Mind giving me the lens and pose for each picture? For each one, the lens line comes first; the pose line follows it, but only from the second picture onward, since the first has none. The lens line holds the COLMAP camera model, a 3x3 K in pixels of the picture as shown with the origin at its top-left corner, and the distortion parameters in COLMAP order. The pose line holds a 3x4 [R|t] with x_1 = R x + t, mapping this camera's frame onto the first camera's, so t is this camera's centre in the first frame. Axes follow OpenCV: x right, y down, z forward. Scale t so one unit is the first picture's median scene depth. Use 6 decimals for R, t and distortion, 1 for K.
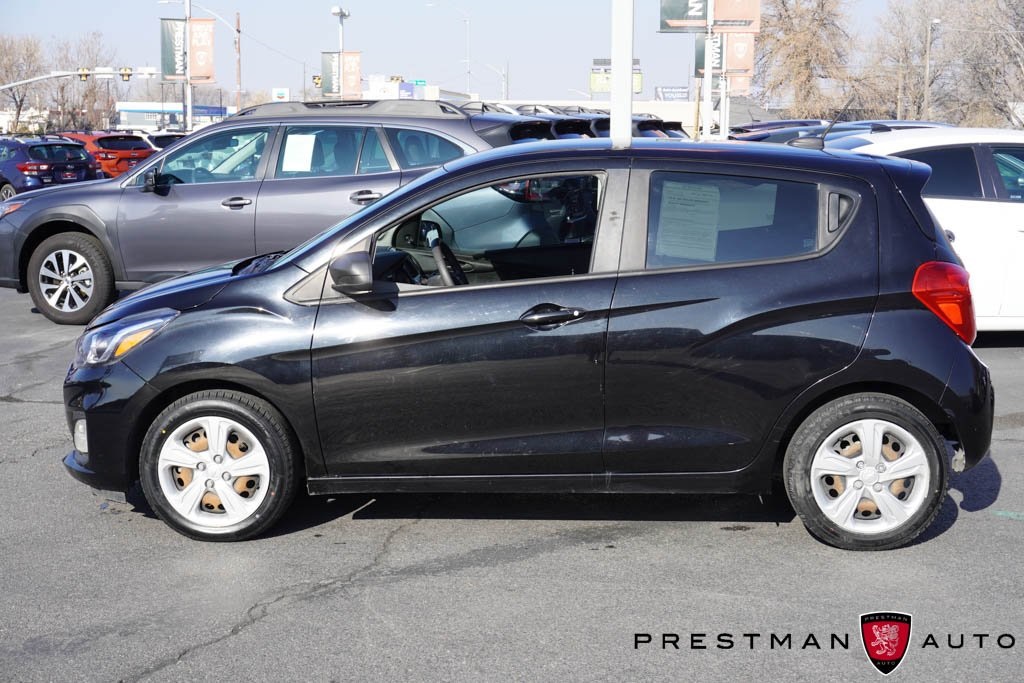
lens RADIAL K [[1553.5, 0, 511.6], [0, 1553.5, 342.0], [0, 0, 1]] dist [0.023762, 0.000000]
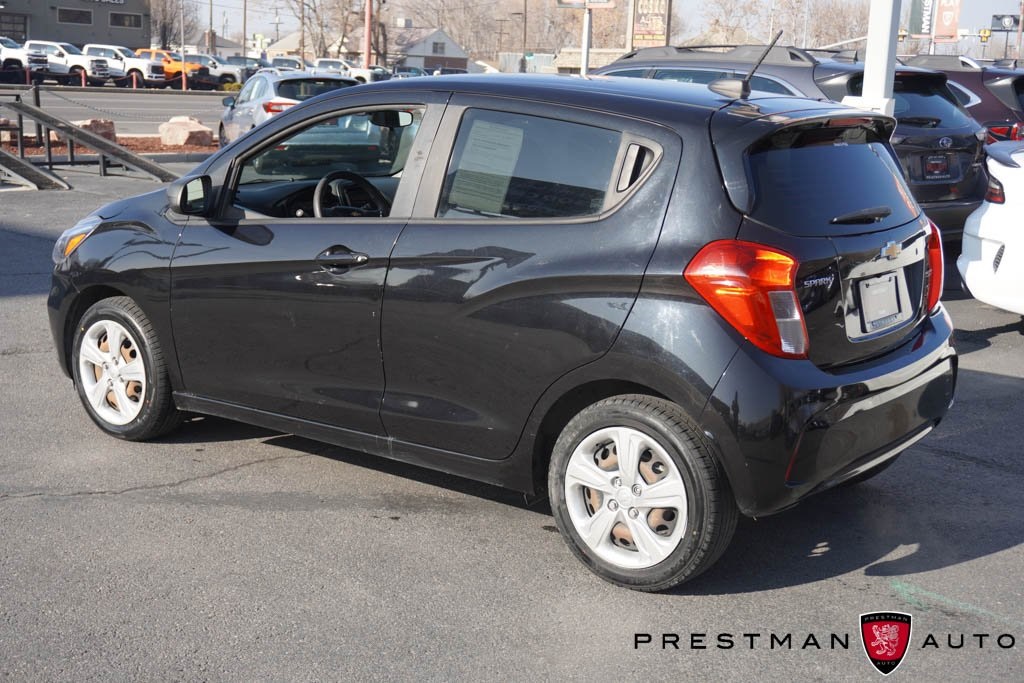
lens RADIAL K [[1391.3, 0, 512.2], [0, 1391.3, 342.5], [0, 0, 1]] dist [0.027513, 0.000000]
pose [[0.820586, 0.137541, -0.554727, 0.565449], [-0.113512, 0.990496, 0.077673, -0.042601], [0.560138, -0.000770, 0.828399, 0.362691]]
